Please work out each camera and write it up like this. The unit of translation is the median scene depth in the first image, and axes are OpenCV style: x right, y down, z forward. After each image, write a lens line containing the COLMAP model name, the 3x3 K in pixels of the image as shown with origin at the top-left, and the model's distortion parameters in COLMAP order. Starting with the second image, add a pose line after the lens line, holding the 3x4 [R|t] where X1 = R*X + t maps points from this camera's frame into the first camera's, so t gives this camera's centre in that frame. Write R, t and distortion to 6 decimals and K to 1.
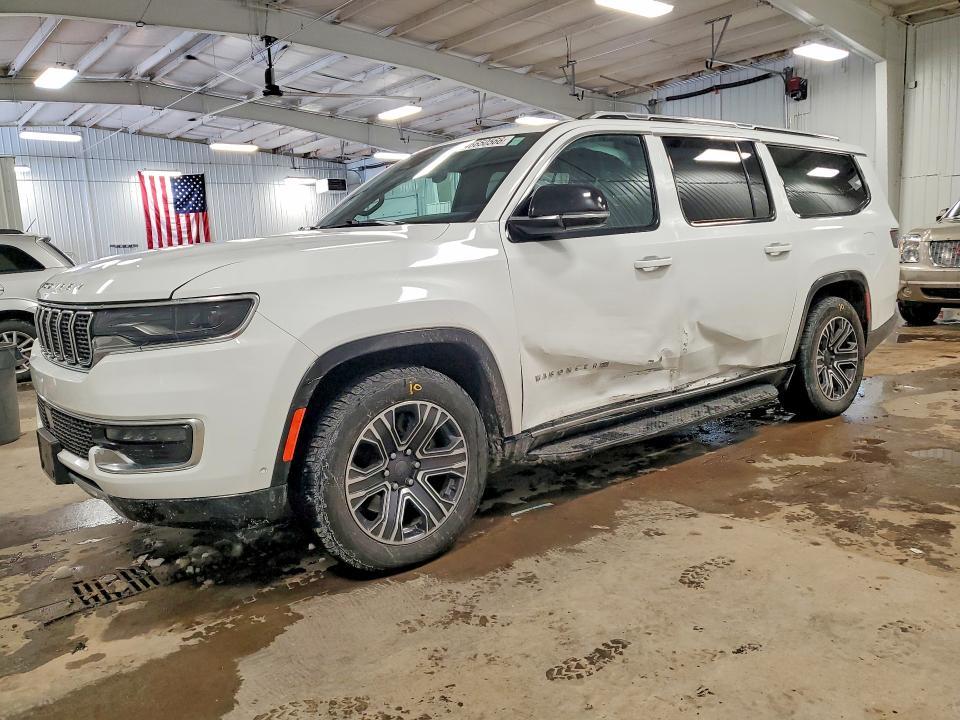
lens RADIAL K [[756.1, 0, 480.0], [0, 756.1, 360.0], [0, 0, 1]] dist [0.000080, 0.011672]
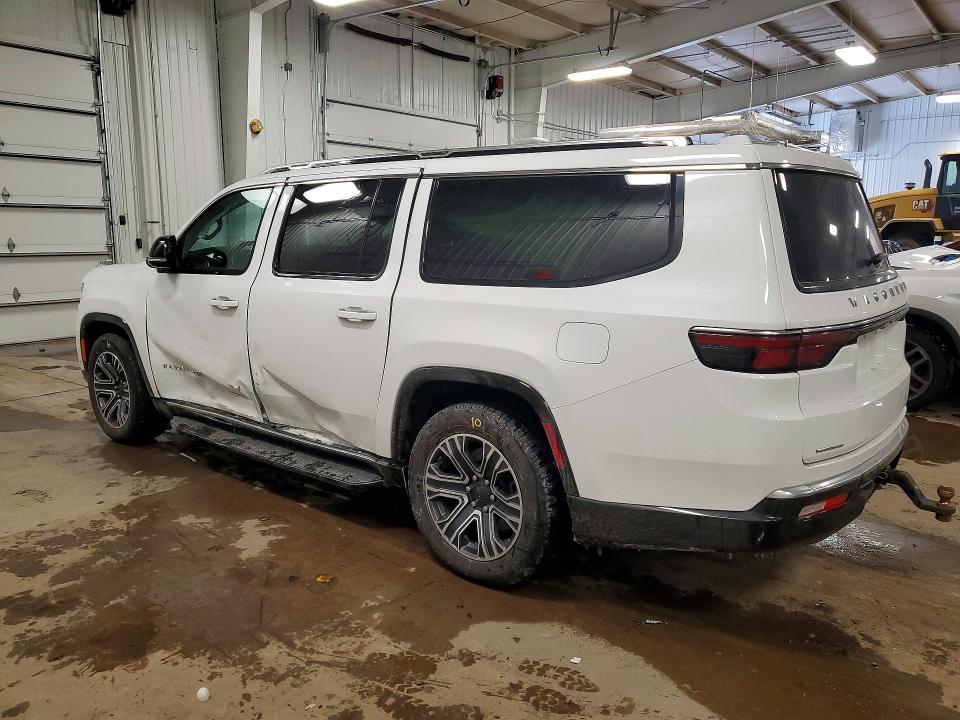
lens RADIAL K [[756.1, 0, 480.0], [0, 756.1, 360.0], [0, 0, 1]] dist [0.000080, 0.011672]
pose [[0.201869, 0.223331, -0.953610, 1.559184], [-0.158746, 0.968242, 0.193153, -0.358795], [0.966462, 0.112390, 0.230911, 1.217576]]
